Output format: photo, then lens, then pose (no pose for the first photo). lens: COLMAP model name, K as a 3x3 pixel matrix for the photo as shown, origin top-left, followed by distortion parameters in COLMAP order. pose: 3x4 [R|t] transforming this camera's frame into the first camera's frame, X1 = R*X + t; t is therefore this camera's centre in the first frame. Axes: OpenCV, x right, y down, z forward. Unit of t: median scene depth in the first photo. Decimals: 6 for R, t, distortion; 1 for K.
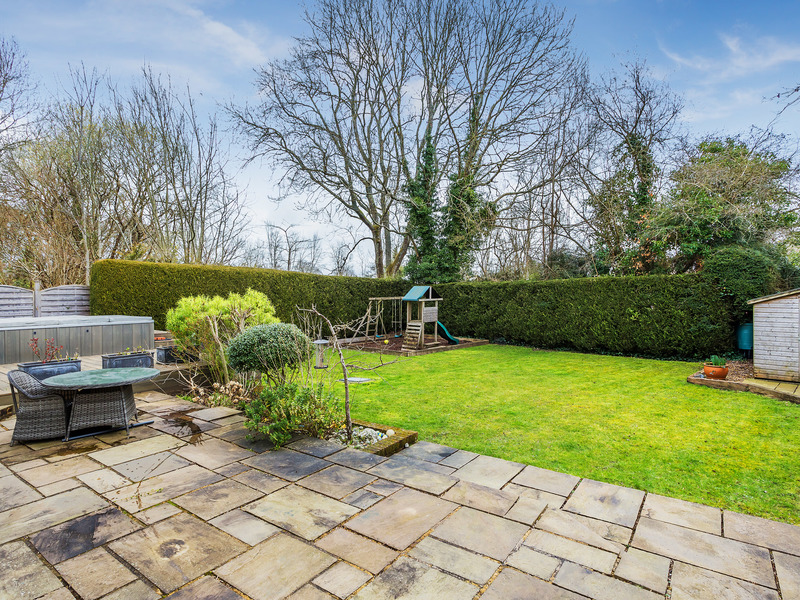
lens RADIAL K [[438.9, 0, 400.0], [0, 438.9, 300.0], [0, 0, 1]] dist [-0.001140, -0.000709]
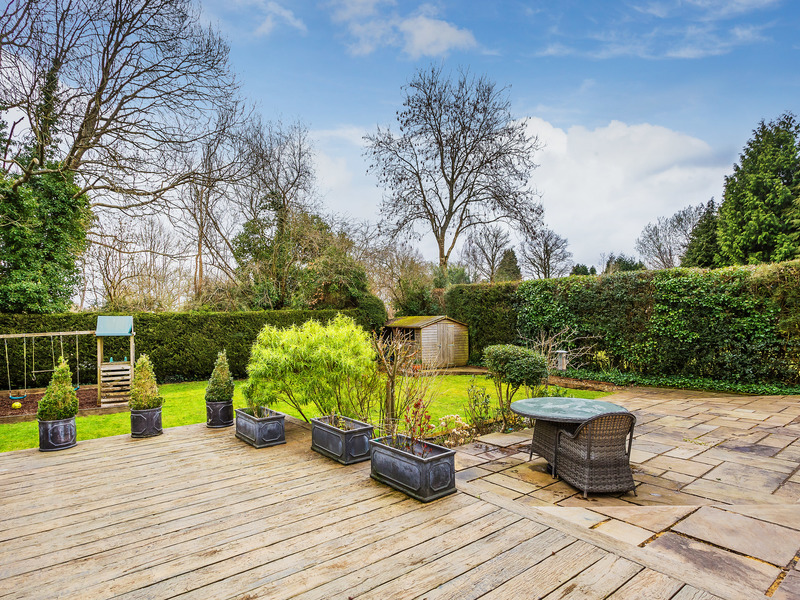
lens RADIAL K [[438.9, 0, 400.0], [0, 438.9, 300.0], [0, 0, 1]] dist [-0.001140, -0.000709]
pose [[0.286993, 0.042362, 0.956995, -2.076898], [0.032792, 0.998002, -0.054011, -0.010427], [-0.957371, 0.046883, 0.285031, 1.329044]]
